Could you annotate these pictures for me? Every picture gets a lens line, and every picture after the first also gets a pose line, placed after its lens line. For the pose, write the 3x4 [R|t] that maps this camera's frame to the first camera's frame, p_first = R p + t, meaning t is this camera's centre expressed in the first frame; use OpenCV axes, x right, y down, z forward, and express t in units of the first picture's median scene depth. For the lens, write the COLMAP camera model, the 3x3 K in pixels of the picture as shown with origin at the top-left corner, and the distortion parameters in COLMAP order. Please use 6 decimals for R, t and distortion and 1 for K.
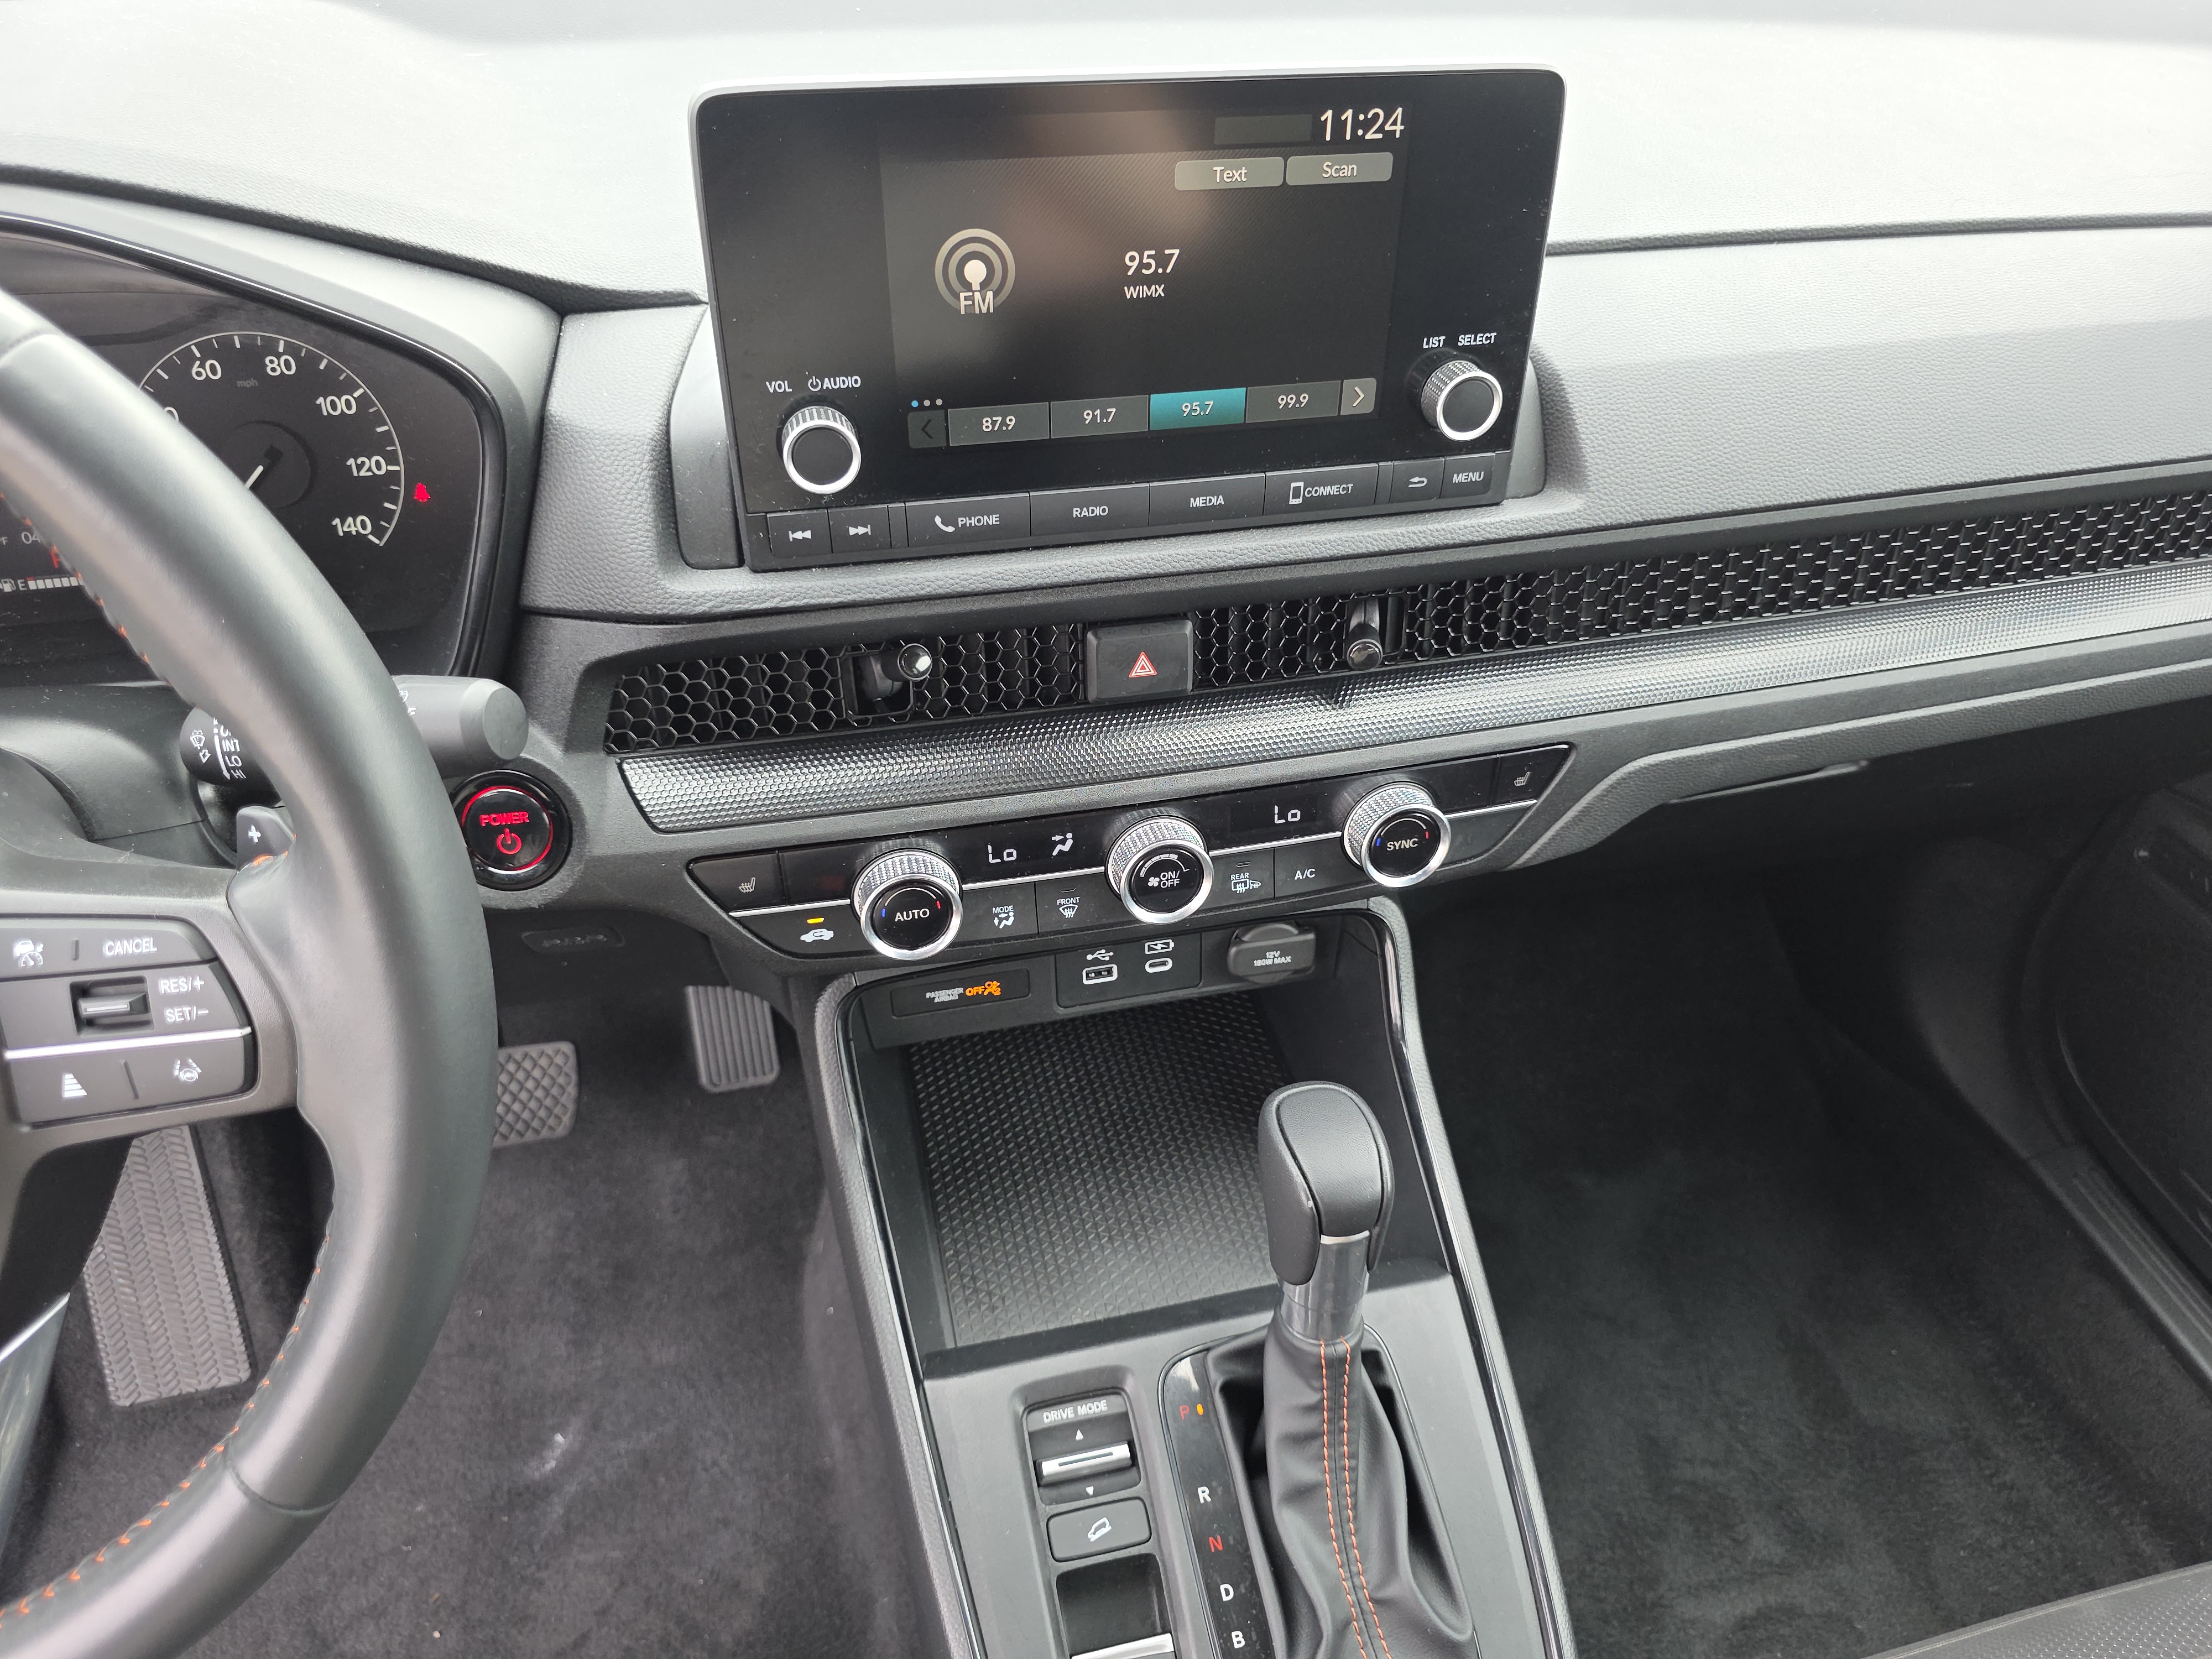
lens RADIAL K [[1507.8, 0, 1114.1], [0, 1507.8, 846.3], [0, 0, 1]] dist [0.037710, -0.049976]
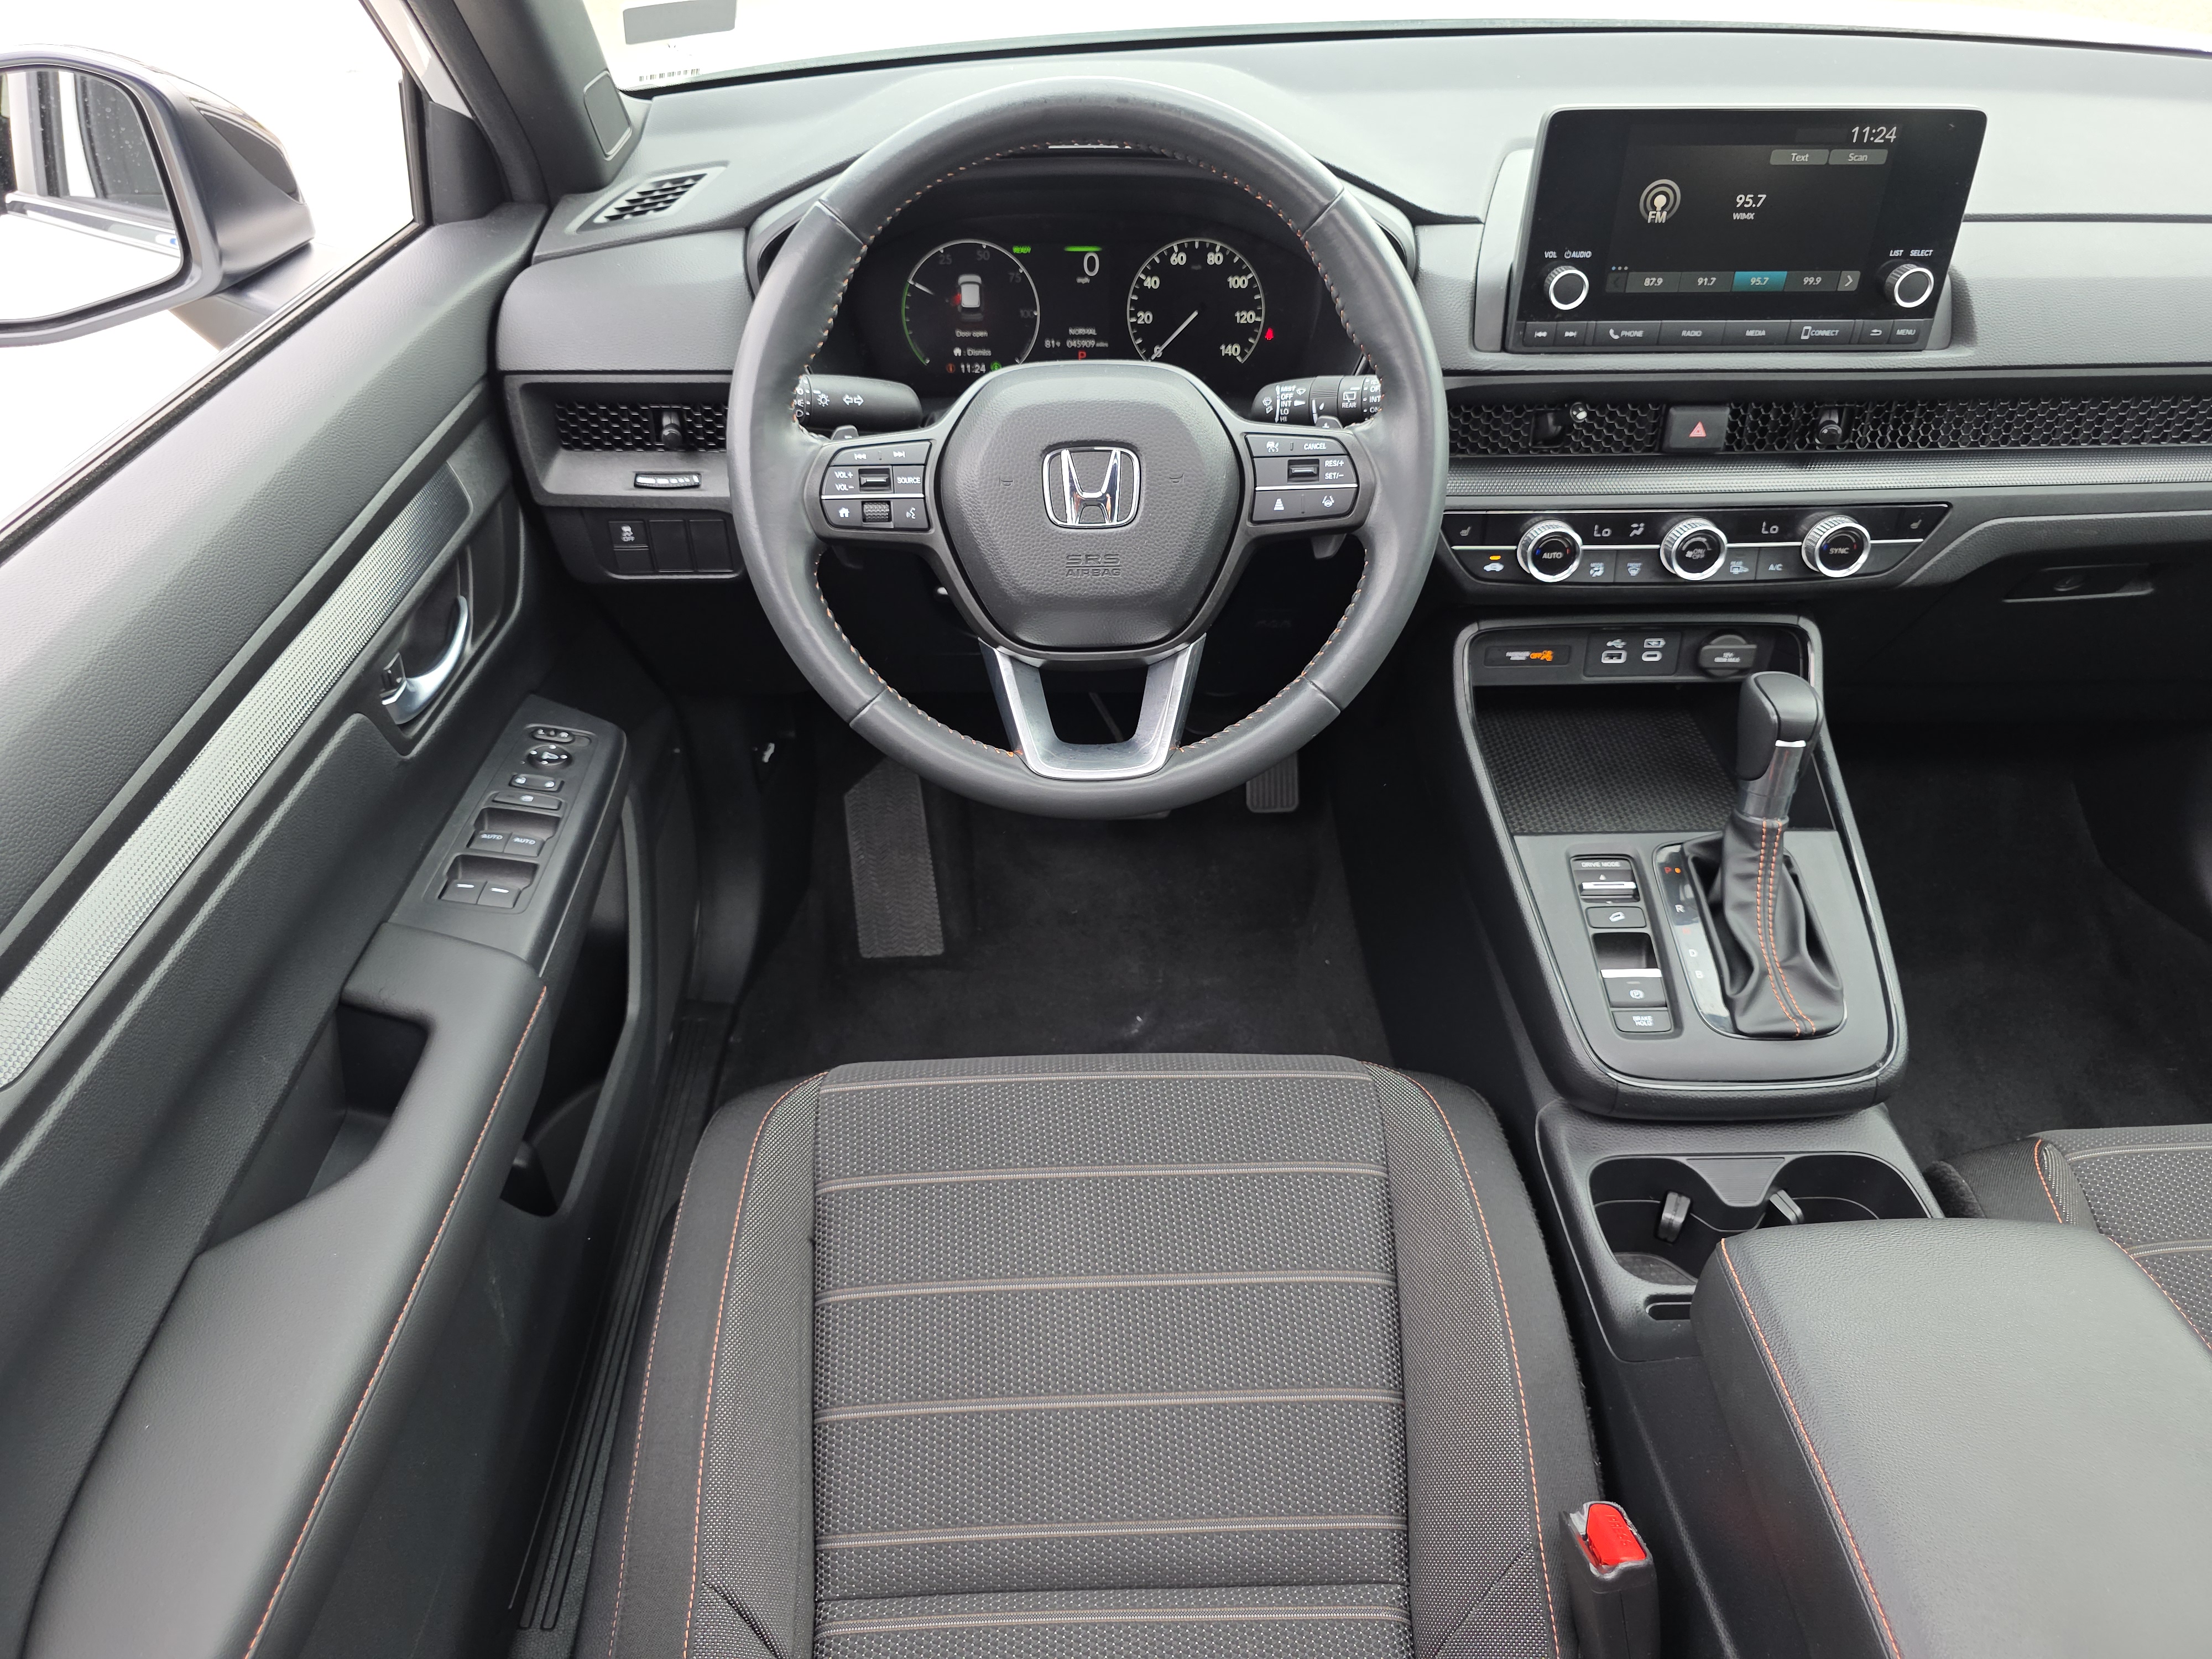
lens RADIAL K [[1519.8, 0, 1086.3], [0, 1519.8, 825.6], [0, 0, 1]] dist [0.046225, -0.047544]
pose [[0.978010, 0.106737, -0.179173, -0.324839], [-0.116745, 0.992085, -0.046245, 0.529368], [0.172819, 0.066146, 0.982730, -0.911302]]
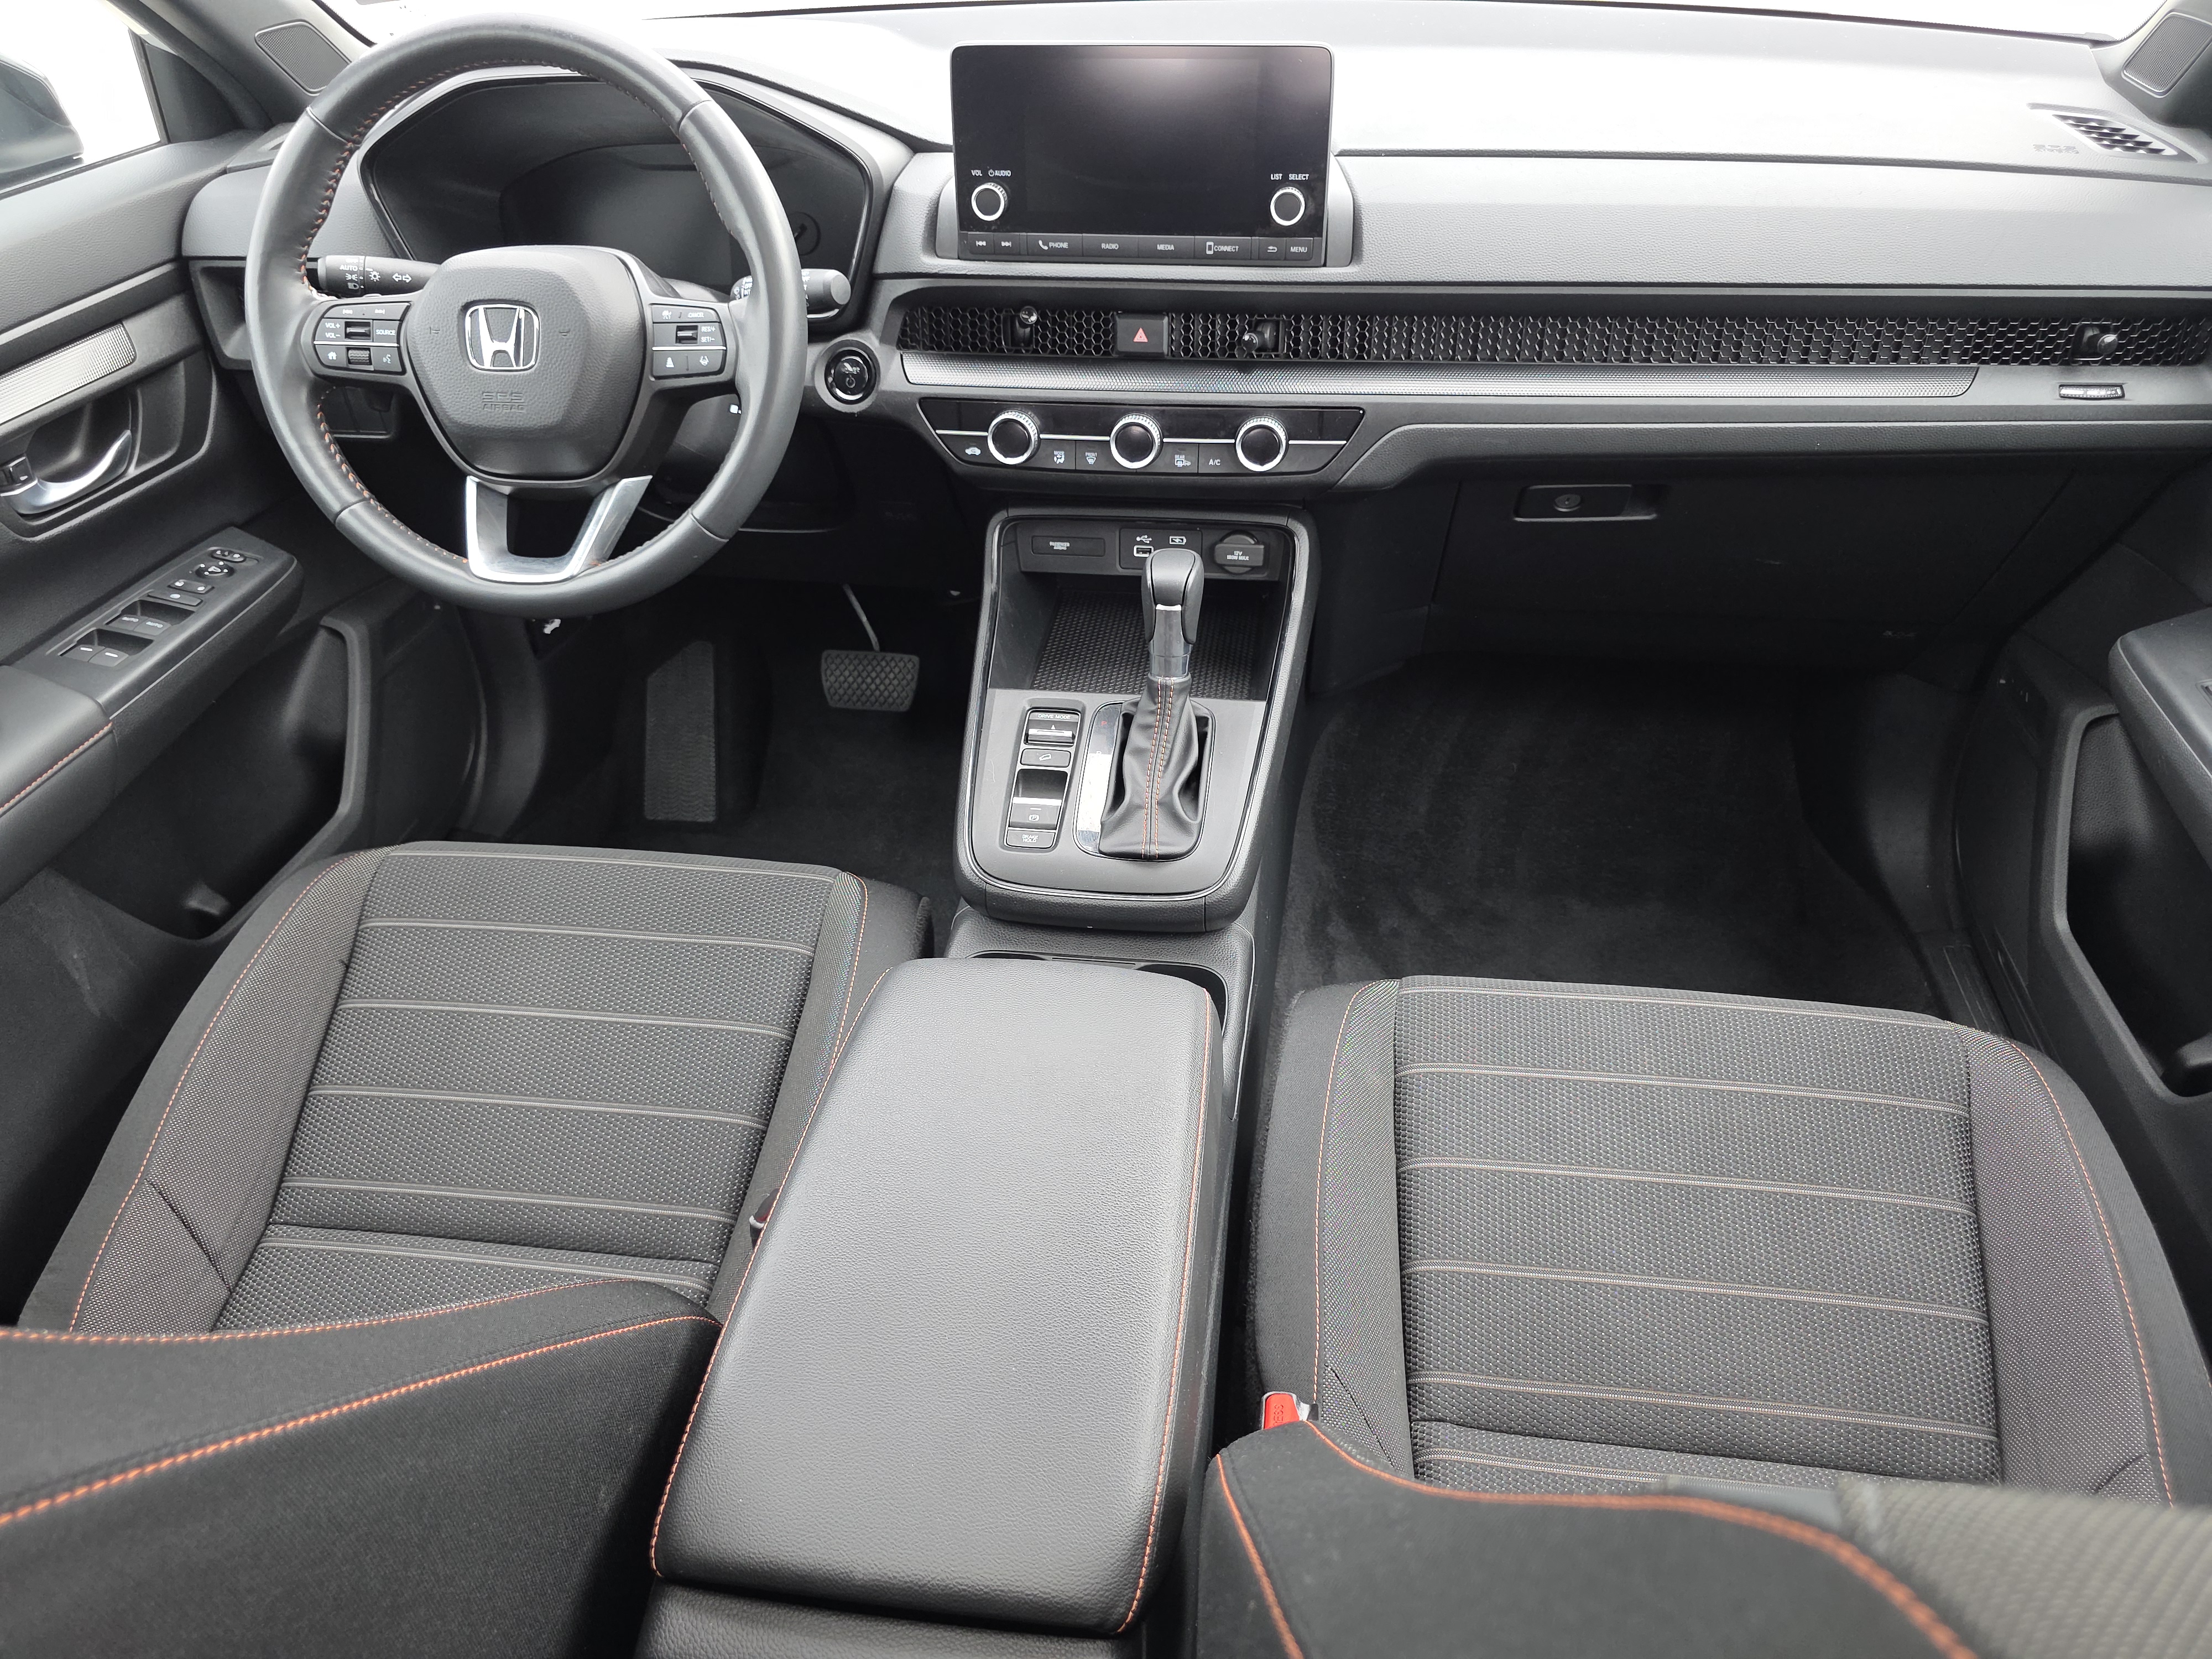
lens RADIAL K [[1520.2, 0, 1122.2], [0, 1520.2, 845.7], [0, 0, 1]] dist [0.050792, -0.045179]
pose [[0.929576, 0.178436, -0.322566, 0.811796], [-0.197811, 0.979839, -0.028033, 0.639917], [0.311061, 0.089866, 0.946132, -0.940575]]
